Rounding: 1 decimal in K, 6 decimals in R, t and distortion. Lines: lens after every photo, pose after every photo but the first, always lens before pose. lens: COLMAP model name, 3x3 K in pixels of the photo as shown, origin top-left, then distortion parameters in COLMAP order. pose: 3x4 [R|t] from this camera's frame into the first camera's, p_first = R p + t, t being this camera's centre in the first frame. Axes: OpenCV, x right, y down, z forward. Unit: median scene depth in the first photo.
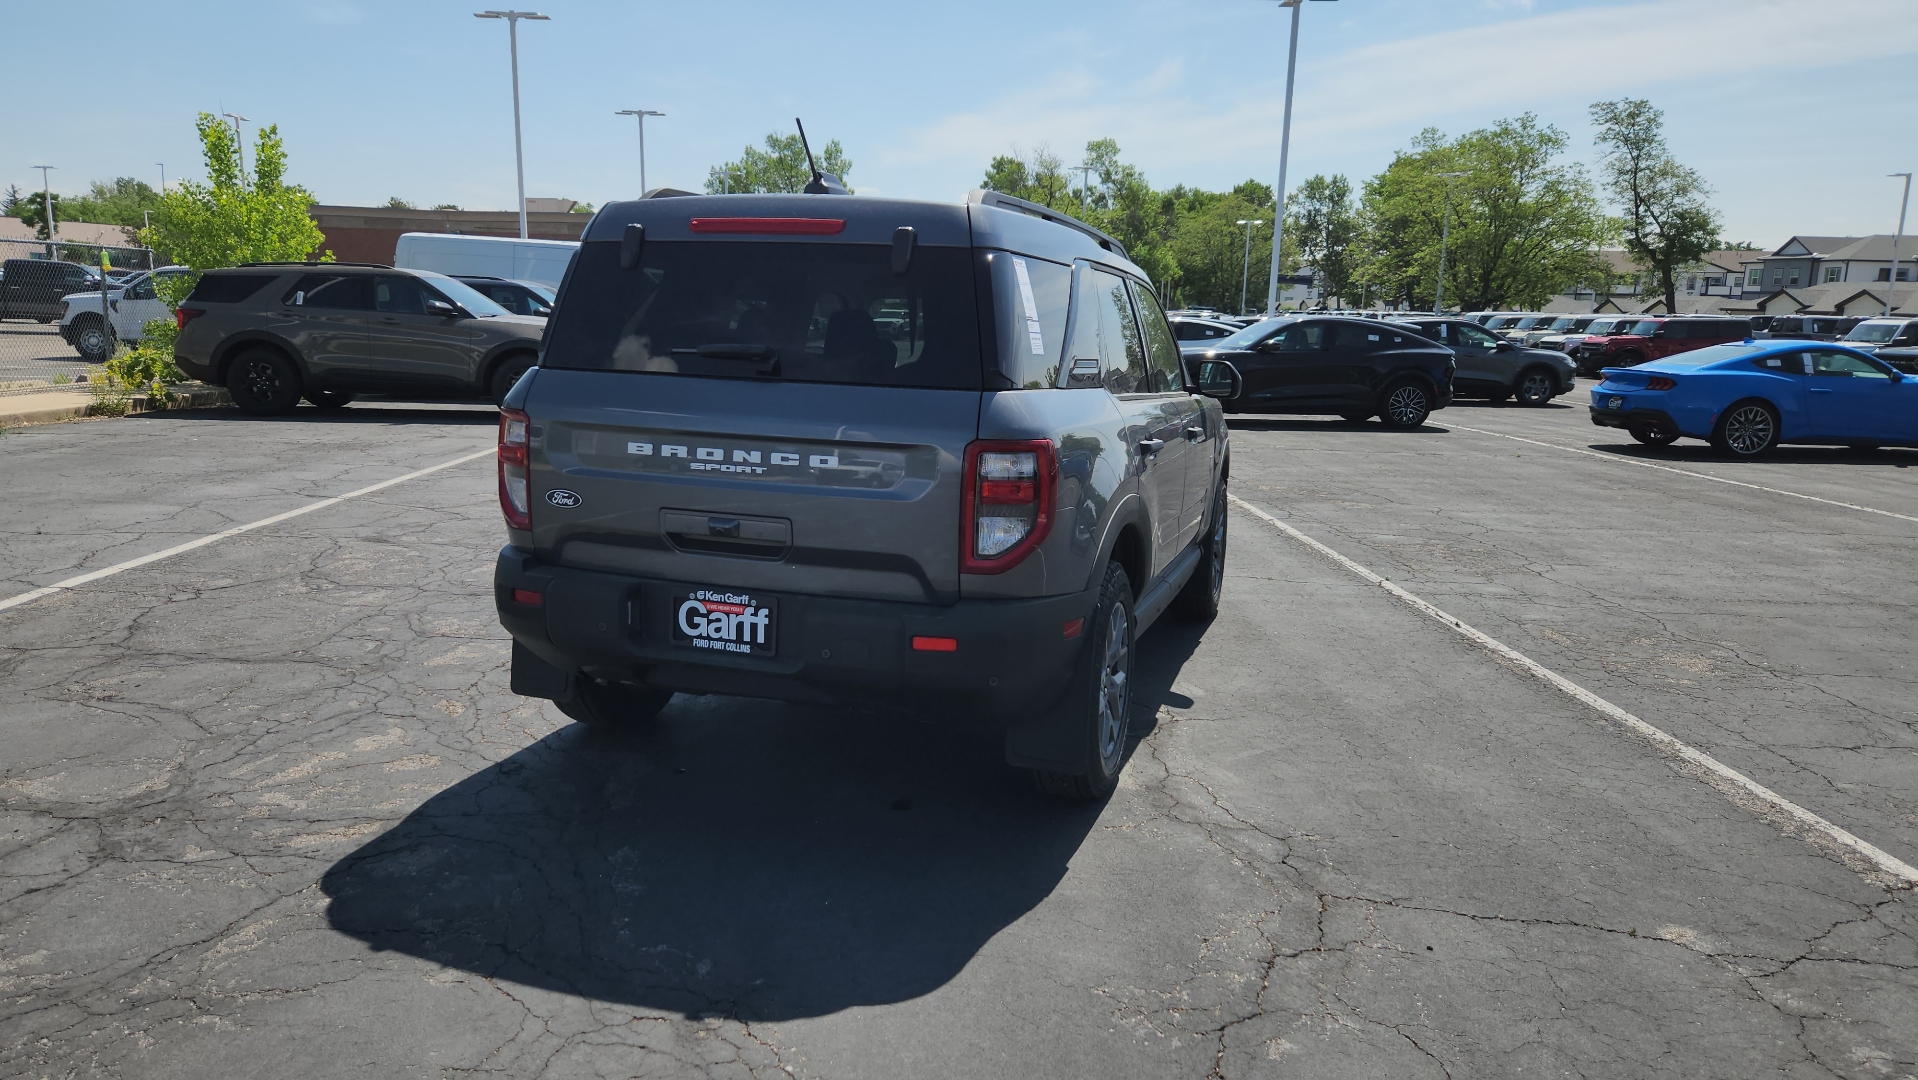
lens RADIAL K [[1285.3, 0, 920.9], [0, 1285.3, 533.2], [0, 0, 1]] dist [0.069328, -0.055996]
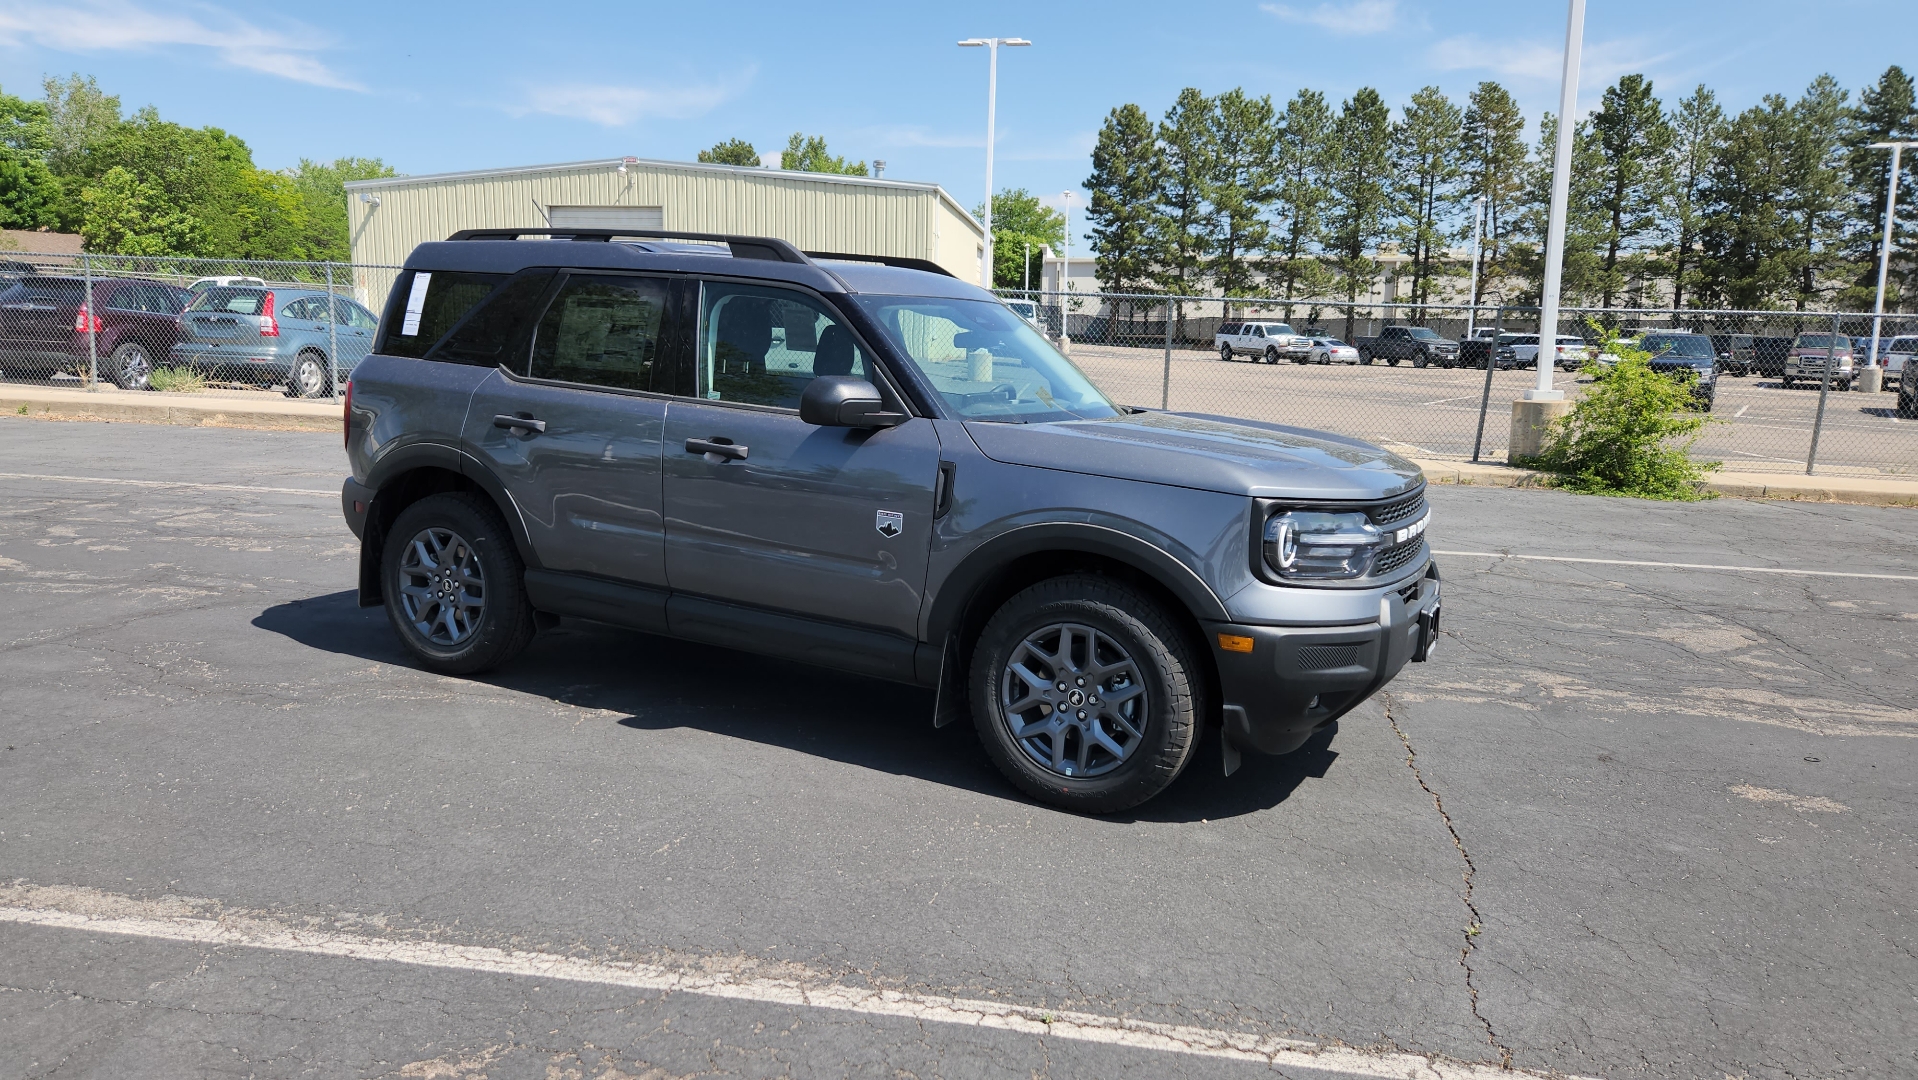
lens RADIAL K [[1285.3, 0, 926.3], [0, 1285.3, 528.2], [0, 0, 1]] dist [0.069328, -0.055996]
pose [[-0.152769, 0.112988, -0.981782, 1.180166], [-0.201983, 0.968903, 0.142935, -0.200839], [0.967401, 0.220139, -0.125196, 1.413650]]
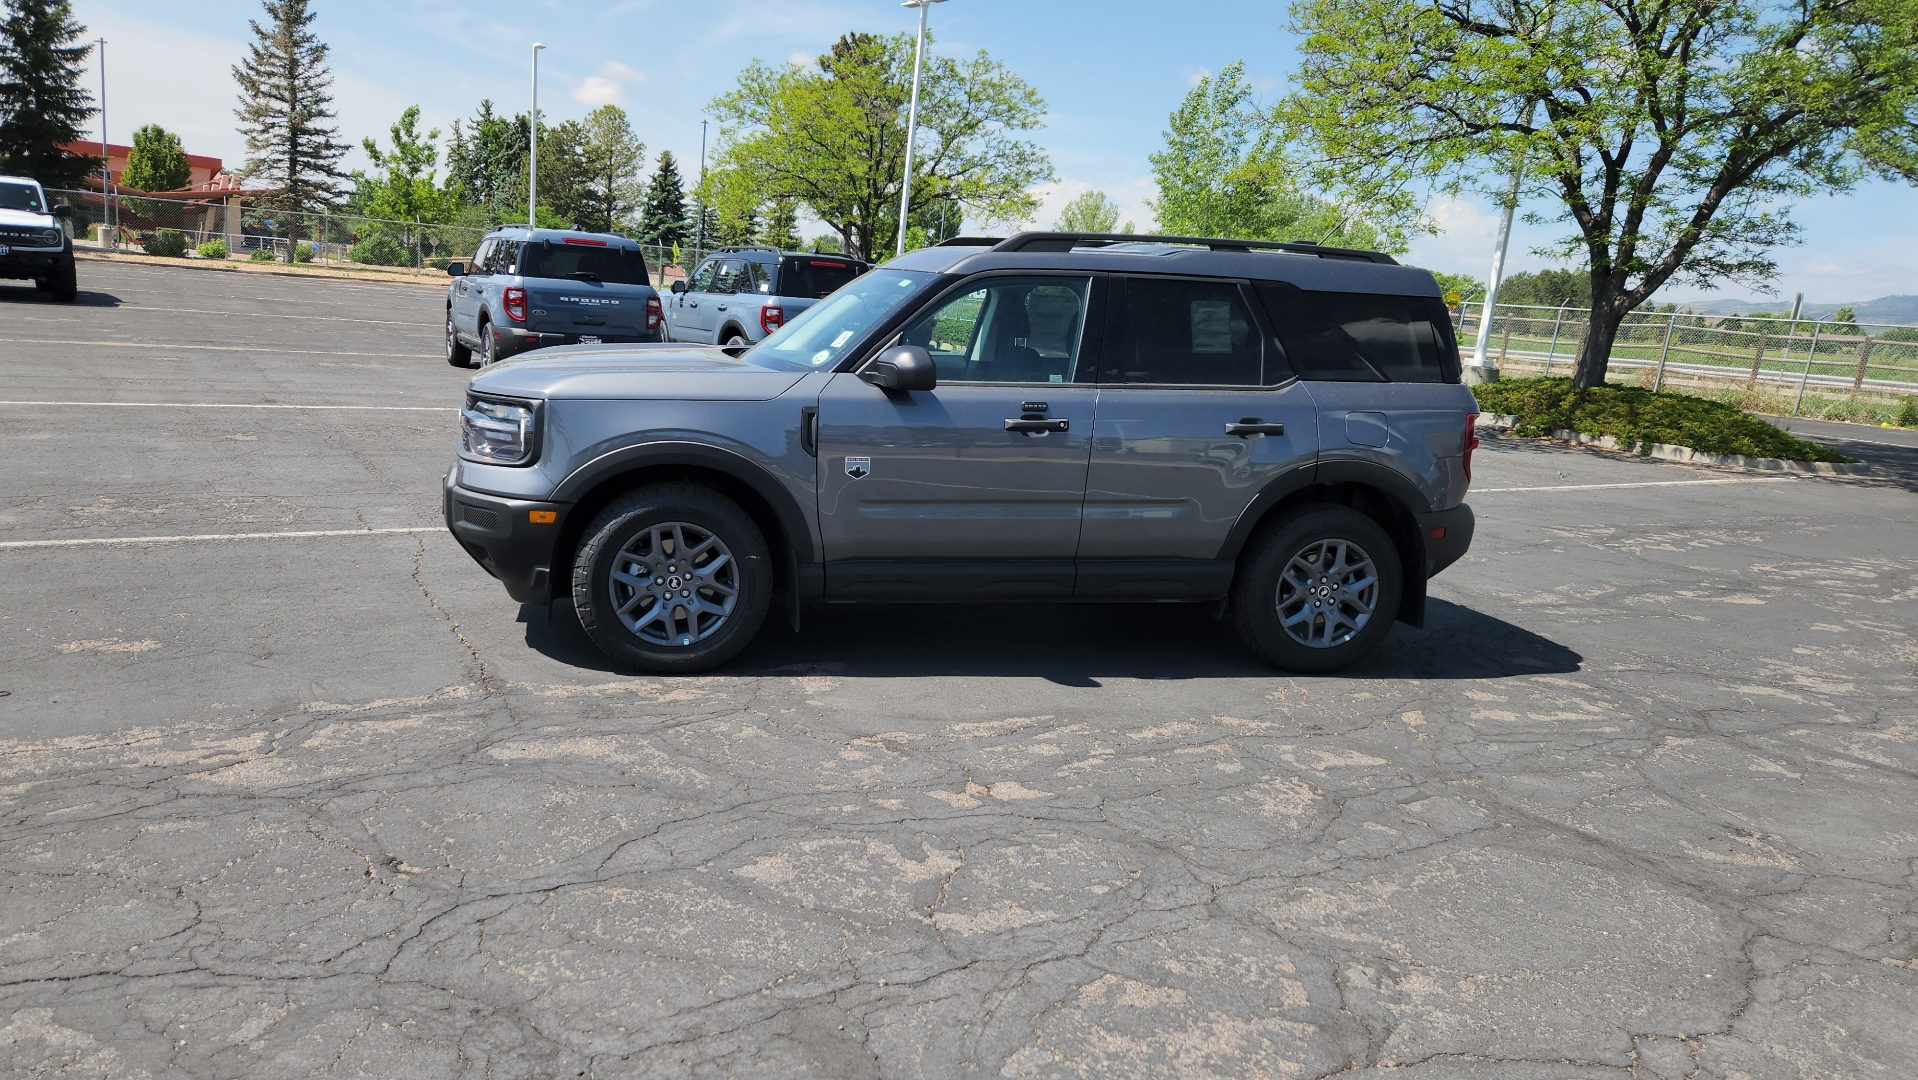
lens RADIAL K [[1285.3, 0, 931.9], [0, 1285.3, 549.4], [0, 0, 1]] dist [0.069328, -0.055996]
pose [[-0.532167, -0.236839, 0.812838, -1.021462], [0.048731, 0.949916, 0.308684, -0.363510], [-0.845236, 0.203882, -0.493973, 1.894060]]
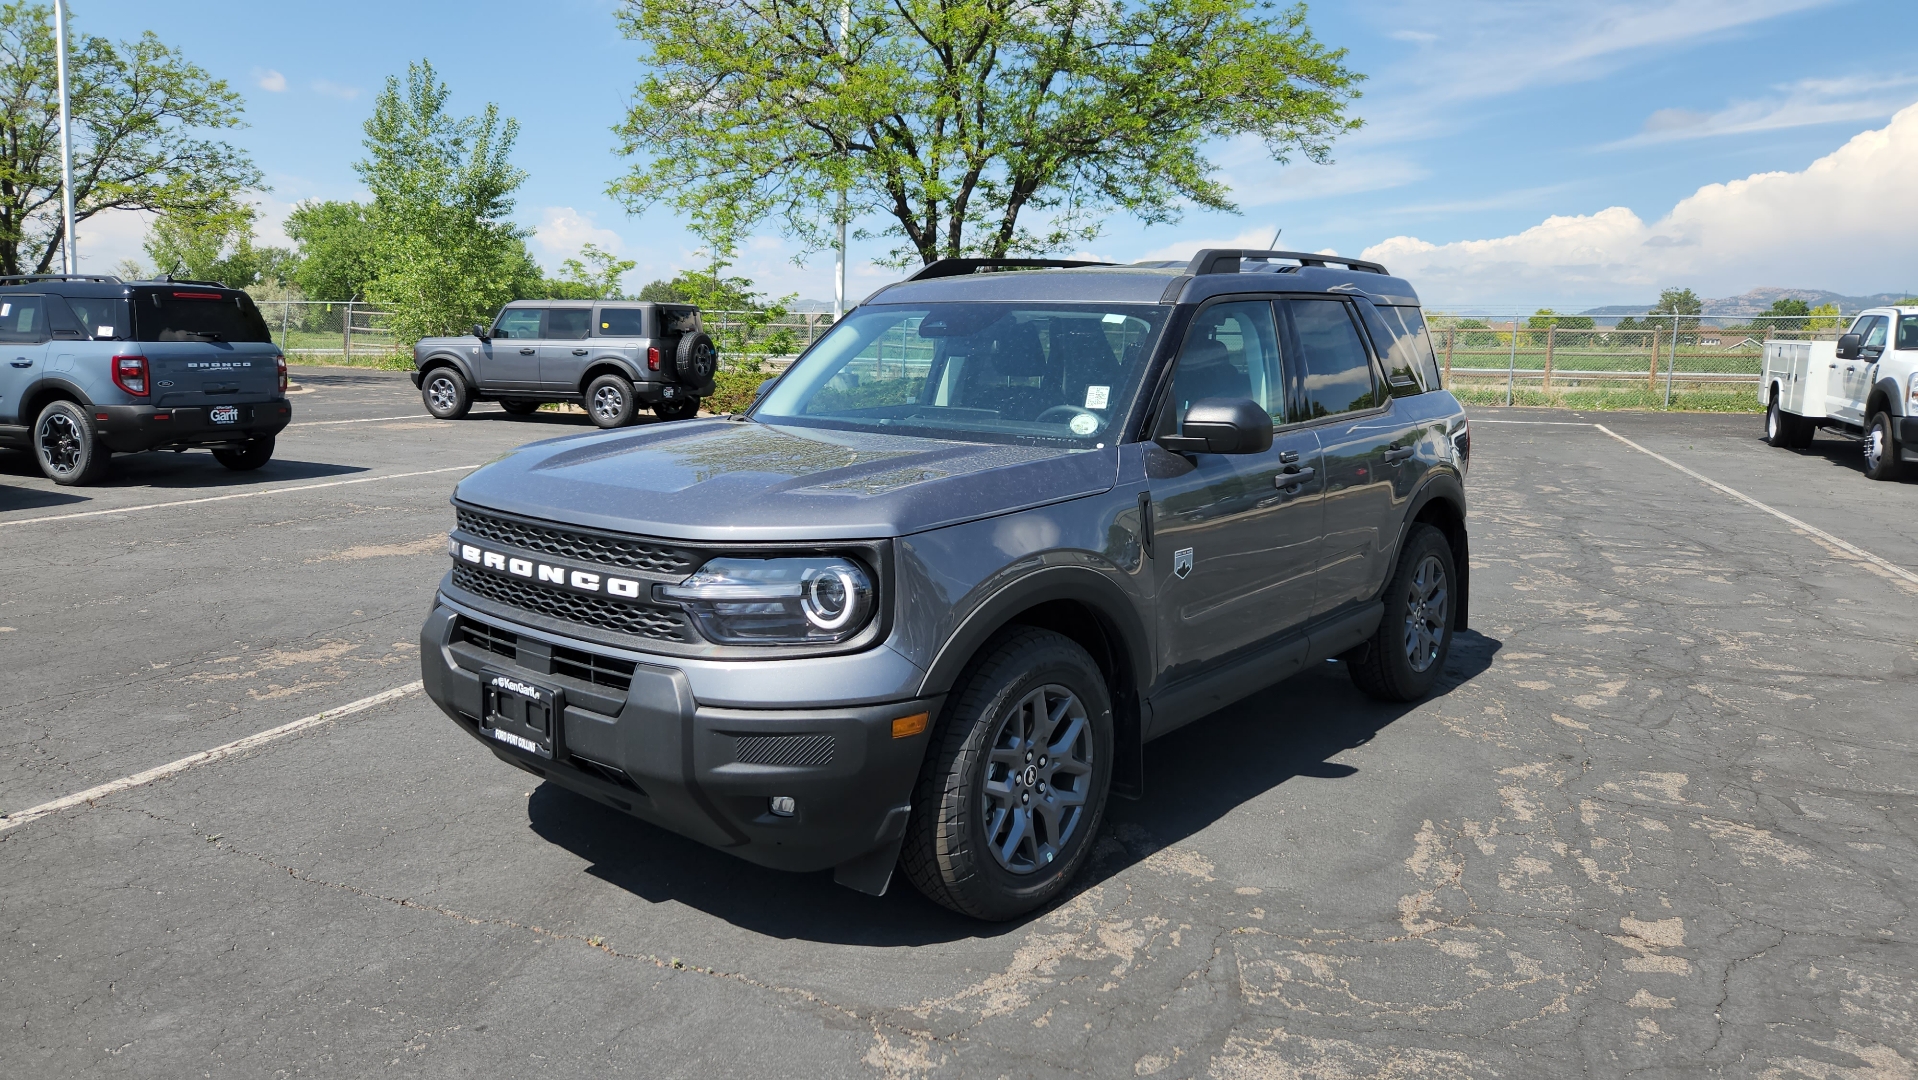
lens RADIAL K [[1285.3, 0, 930.4], [0, 1285.3, 515.4], [0, 0, 1]] dist [0.069328, -0.055996]
pose [[-0.930031, -0.096475, 0.354592, -0.239094], [0.013754, 0.955109, 0.295935, -0.370744], [-0.367225, 0.280106, -0.886954, 2.169858]]
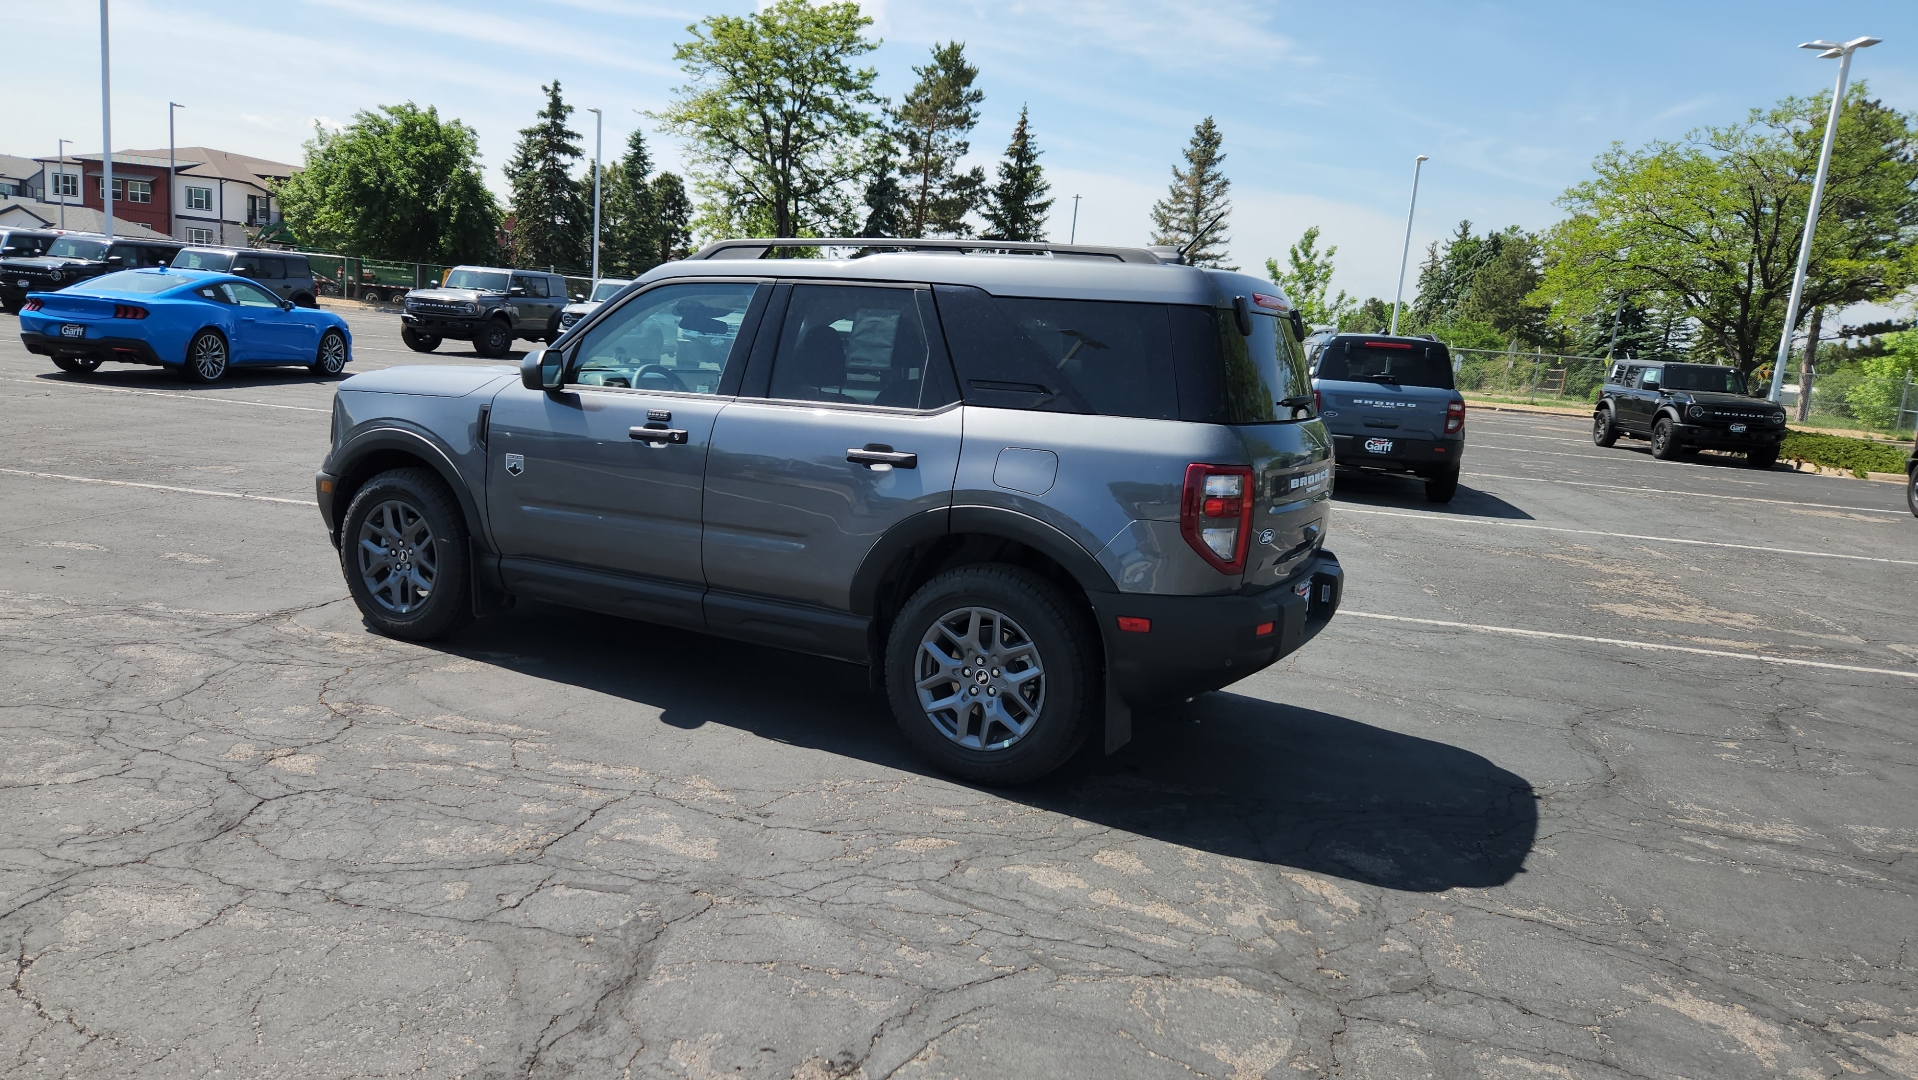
lens RADIAL K [[1285.3, 0, 918.8], [0, 1285.3, 519.1], [0, 0, 1]] dist [0.069328, -0.055996]
pose [[0.164429, -0.161558, 0.973069, -1.139966], [0.088608, 0.984927, 0.148553, -0.189952], [-0.982401, 0.061795, 0.176265, 0.868084]]
